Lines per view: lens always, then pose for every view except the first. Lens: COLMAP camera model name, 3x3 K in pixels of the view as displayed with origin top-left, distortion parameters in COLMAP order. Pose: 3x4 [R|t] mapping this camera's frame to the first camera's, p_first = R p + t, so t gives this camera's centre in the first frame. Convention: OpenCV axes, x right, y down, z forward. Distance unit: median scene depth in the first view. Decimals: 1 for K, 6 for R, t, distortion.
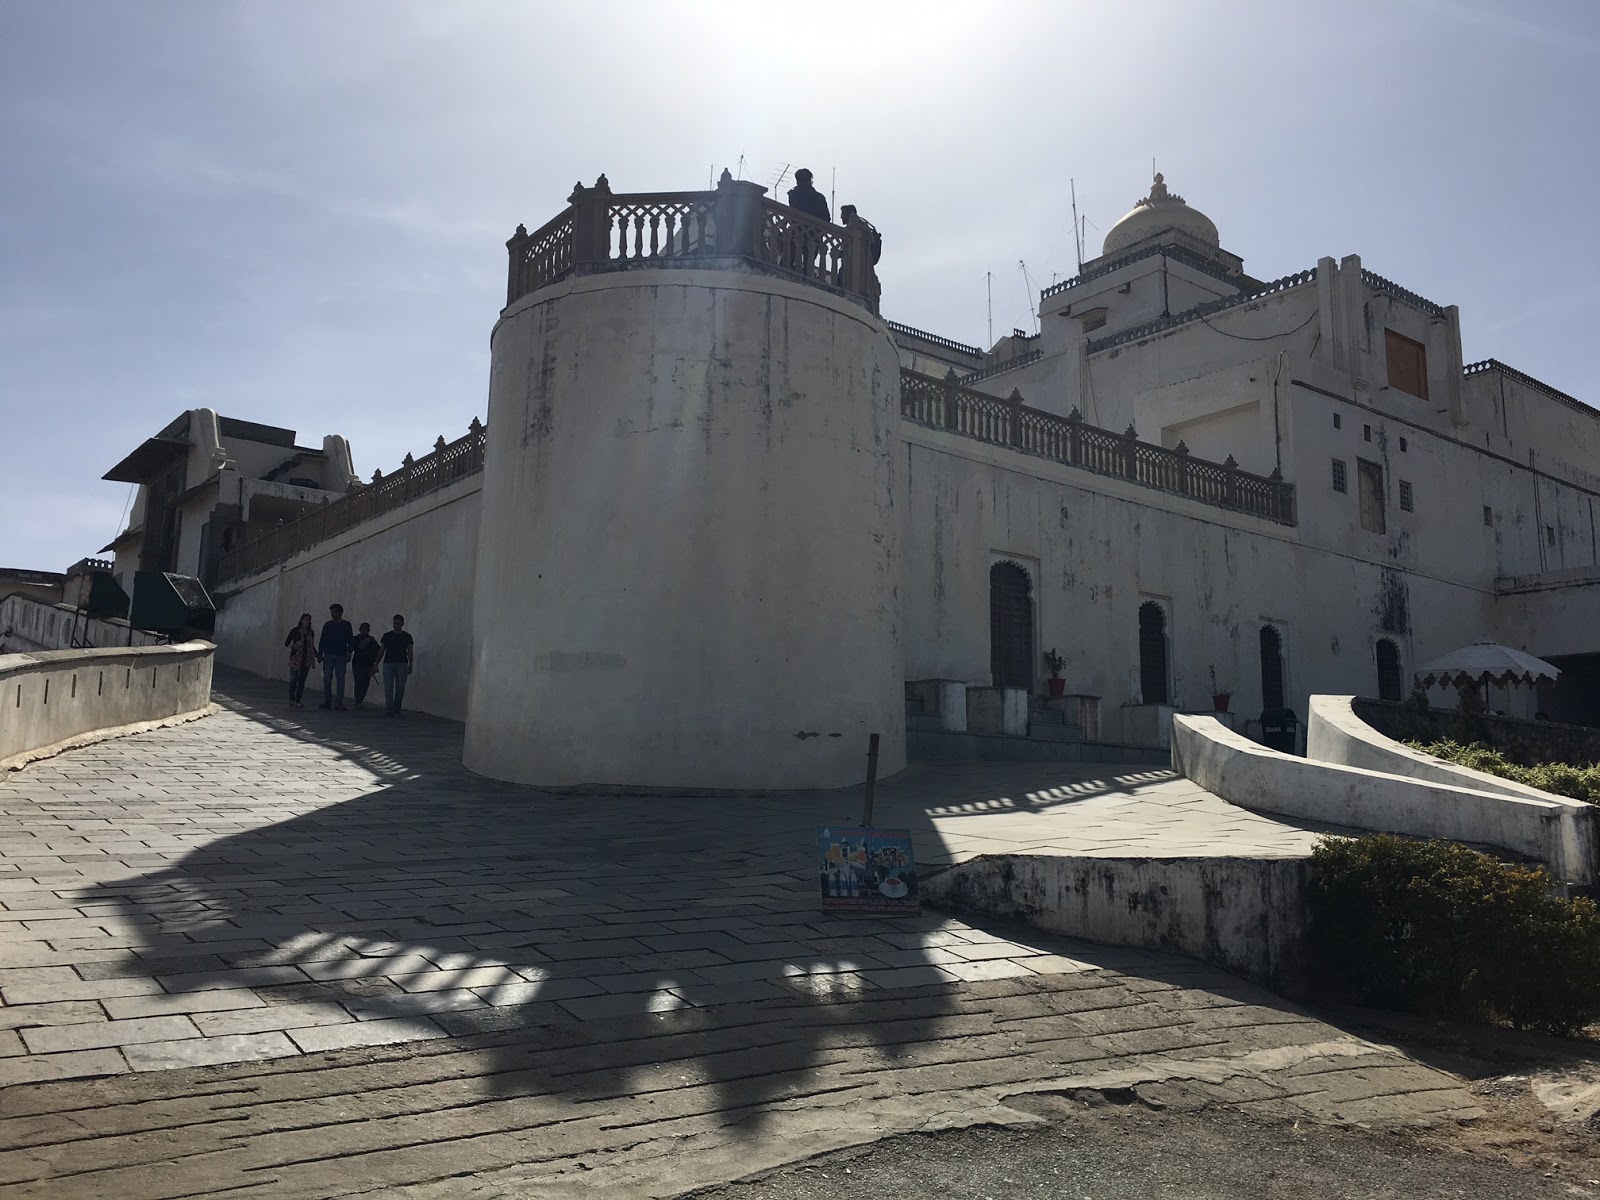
lens RADIAL K [[1334.2, 0, 800.0], [0, 1334.2, 600.0], [0, 0, 1]] dist [0.056554, 0.002073]
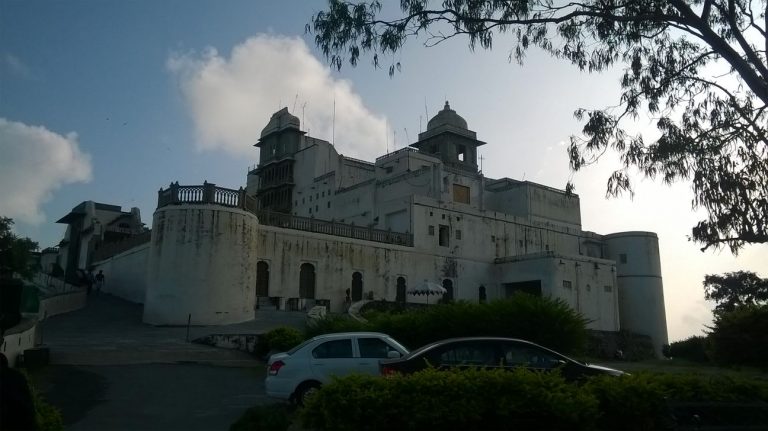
lens RADIAL K [[610.9, 0, 384.0], [0, 610.9, 215.5], [0, 0, 1]] dist [0.110183, -0.225613]
pose [[0.999856, -0.005835, 0.015922, 0.250798], [0.006558, 0.998930, -0.045775, -0.058844], [-0.015638, 0.045873, 0.998825, -0.505029]]
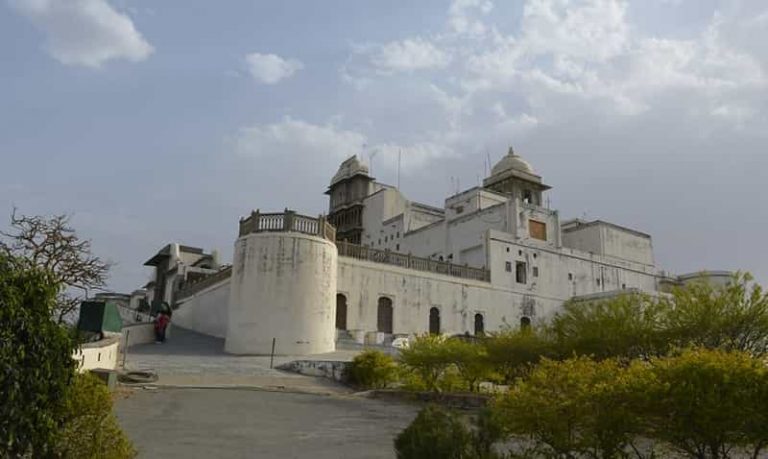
lens RADIAL K [[574.2, 0, 386.4], [0, 574.2, 259.1], [0, 0, 1]] dist [-0.005557, -0.001002]
pose [[0.997221, -0.010710, -0.073730, 0.202387], [0.005877, 0.997838, -0.065457, -0.020425], [0.074271, 0.064842, 0.995128, -0.395413]]
